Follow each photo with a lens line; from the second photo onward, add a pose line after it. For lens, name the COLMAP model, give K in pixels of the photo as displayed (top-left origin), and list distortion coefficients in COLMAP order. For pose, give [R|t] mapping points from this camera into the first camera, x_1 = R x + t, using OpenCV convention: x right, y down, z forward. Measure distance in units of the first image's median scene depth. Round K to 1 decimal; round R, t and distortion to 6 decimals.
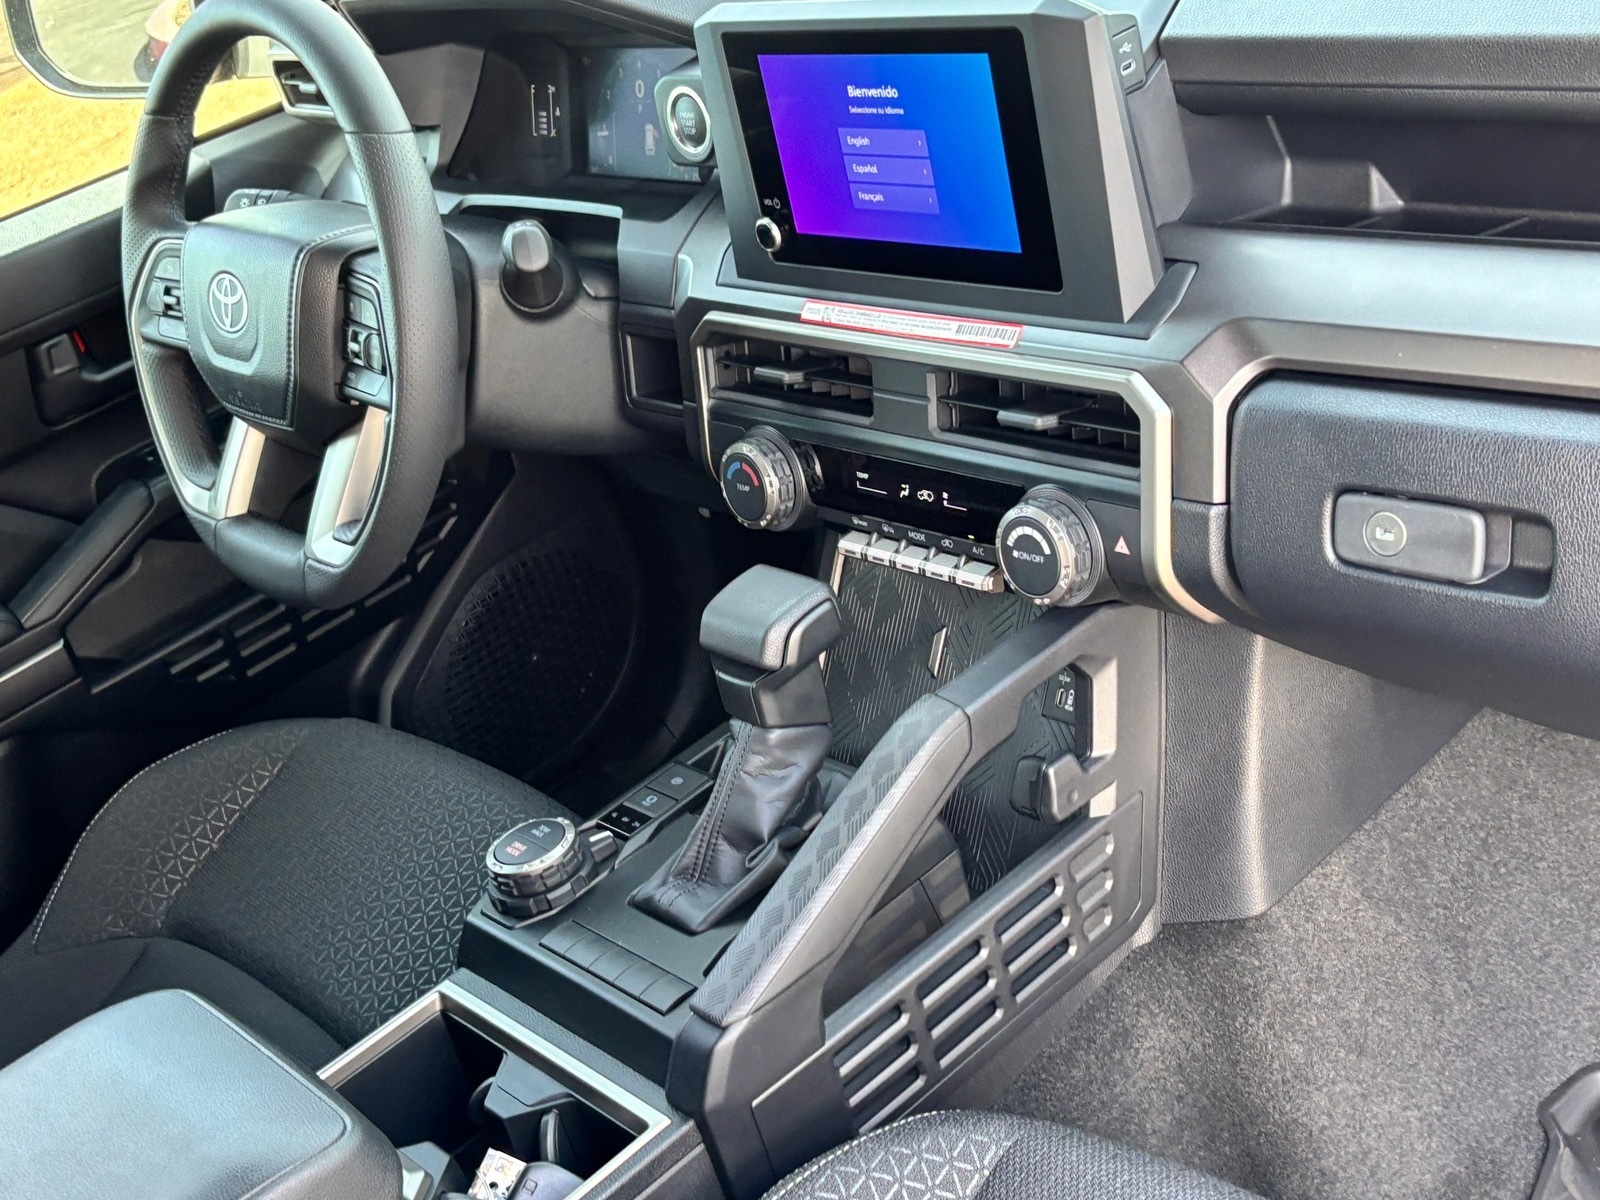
lens RADIAL K [[2059.6, 0, 809.5], [0, 2059.6, 630.7], [0, 0, 1]] dist [0.116335, 0.000000]
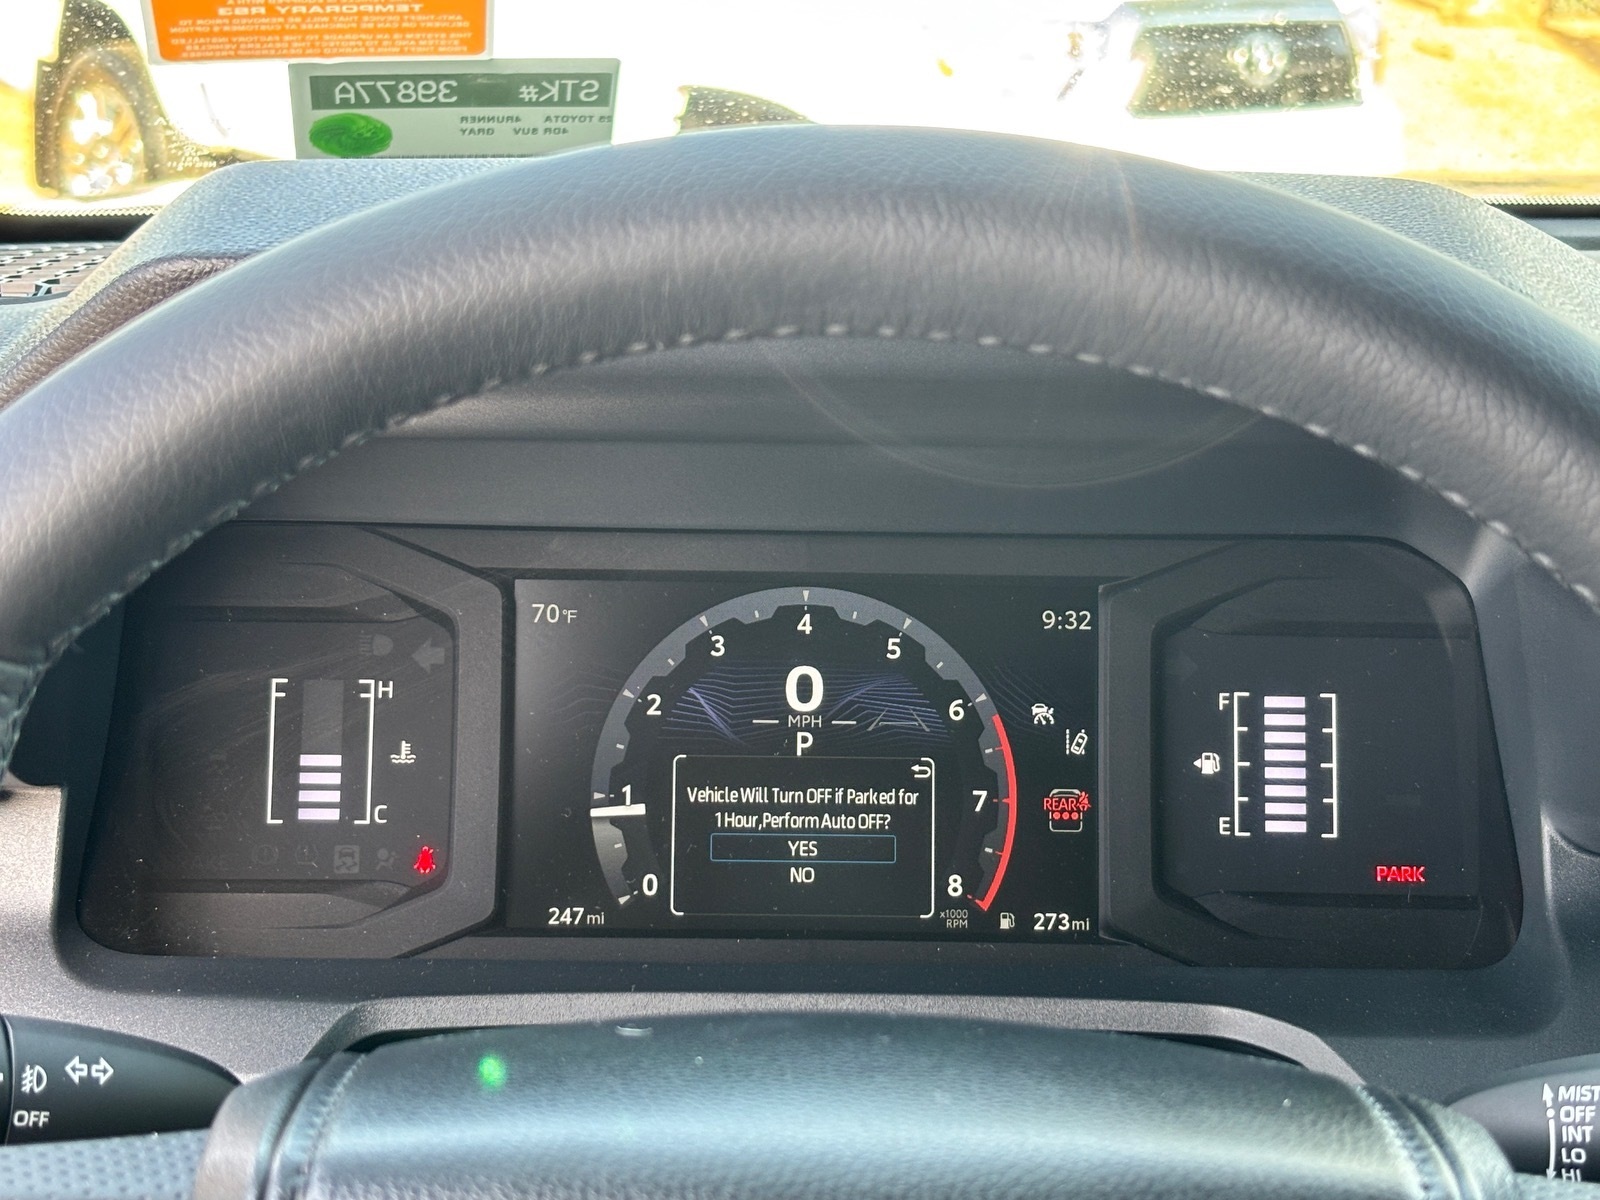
lens RADIAL K [[2690.2, 0, 791.7], [0, 2690.2, 586.0], [0, 0, 1]] dist [0.160712, 0.000000]
pose [[0.647081, 0.088376, 0.757282, -0.559000], [0.189775, 0.943328, -0.272247, -0.192391], [-0.738425, 0.319879, 0.593638, 0.915375]]
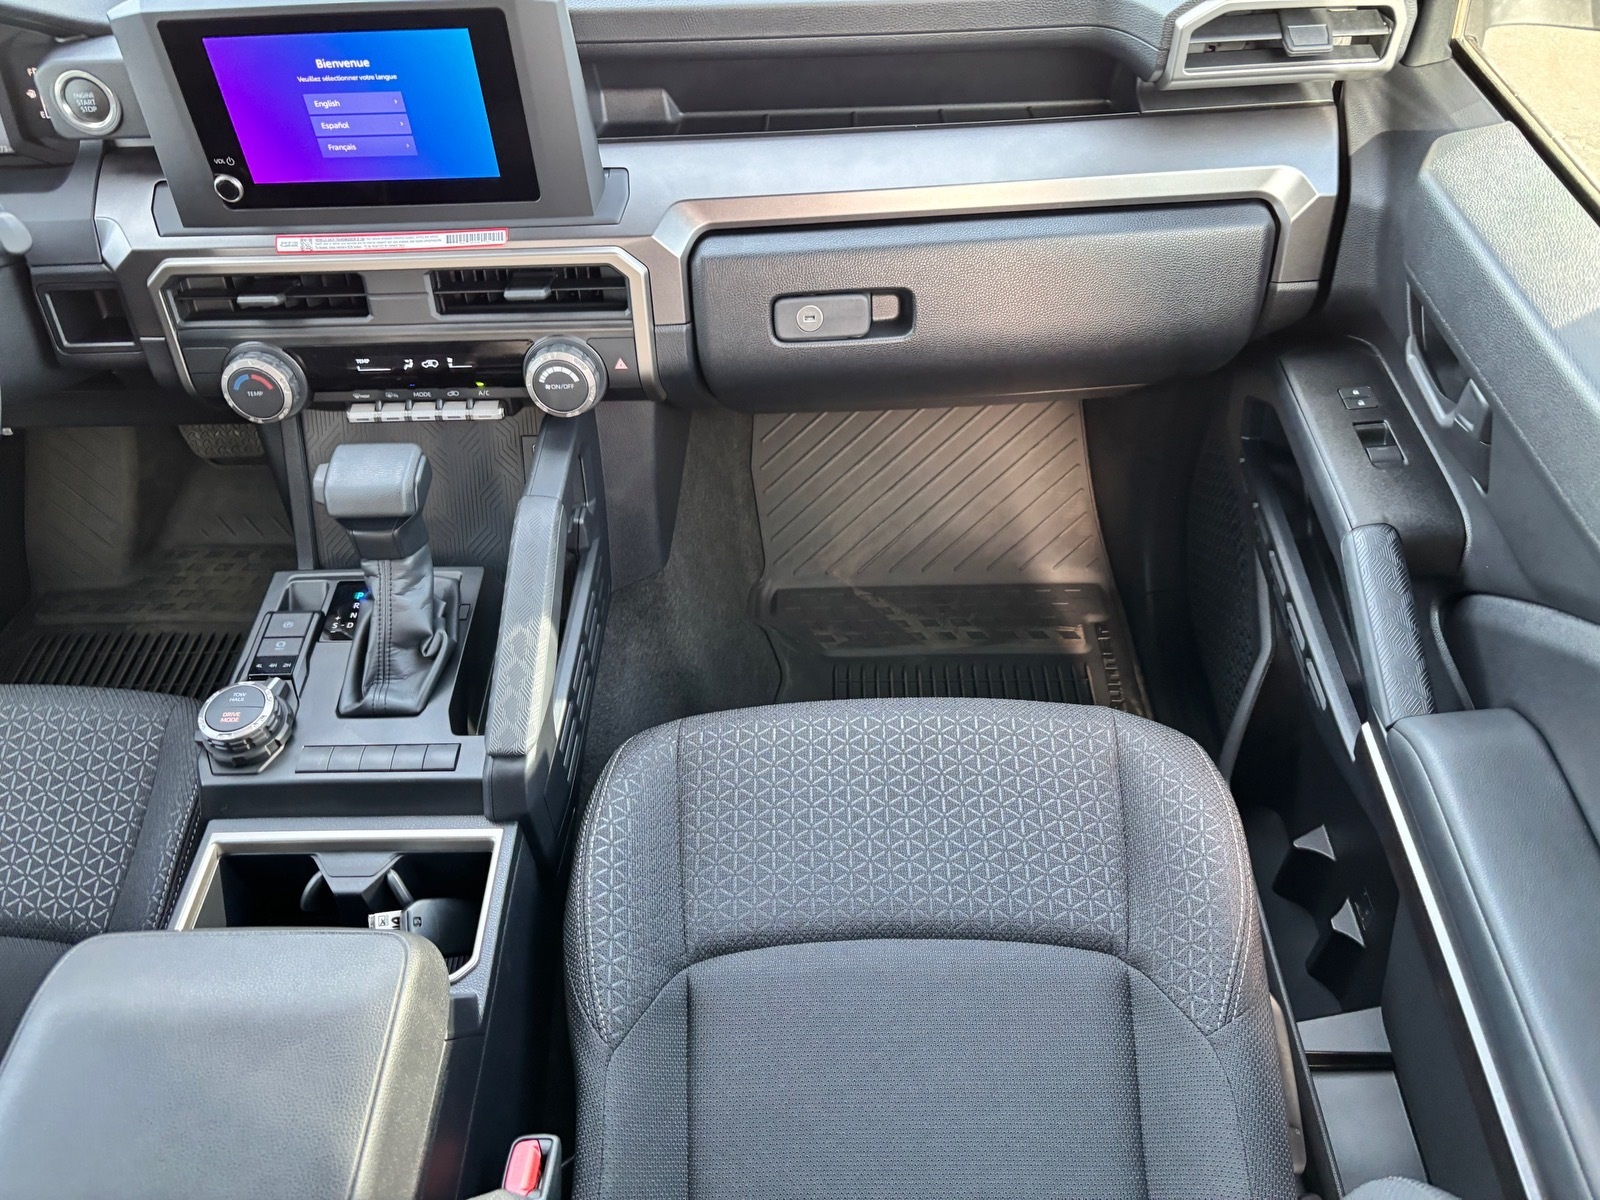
lens RADIAL K [[1214.6, 0, 799.7], [0, 1214.6, 614.4], [0, 0, 1]] dist [0.036840, -0.046438]
pose [[0.664047, -0.369127, 0.650221, -0.374927], [0.230107, 0.928323, 0.292005, -0.091293], [-0.711402, -0.044285, 0.701388, 0.231532]]
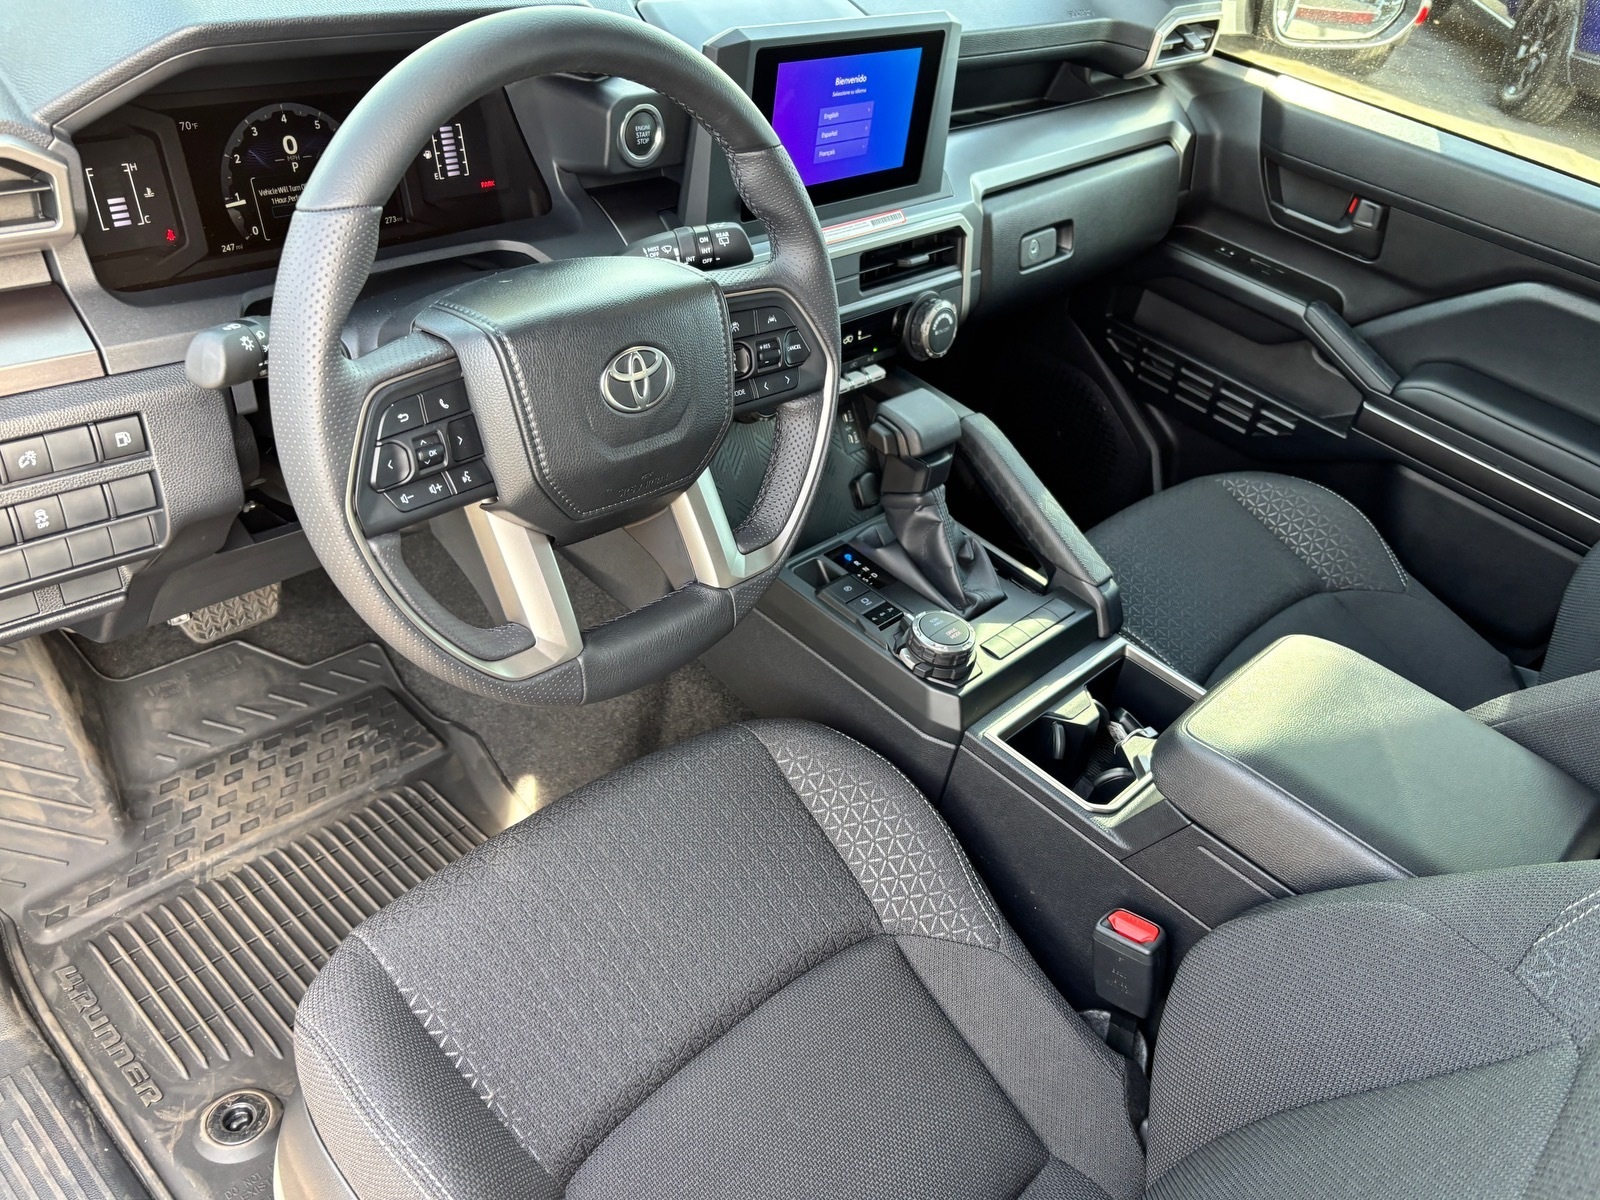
lens RADIAL K [[1298.3, 0, 805.3], [0, 1298.3, 607.9], [0, 0, 1]] dist [0.044030, -0.061156]
pose [[-0.126004, -0.389423, 0.912399, -0.945815], [0.340986, 0.846689, 0.408468, -0.312912], [-0.931585, 0.362584, 0.026101, 1.071576]]
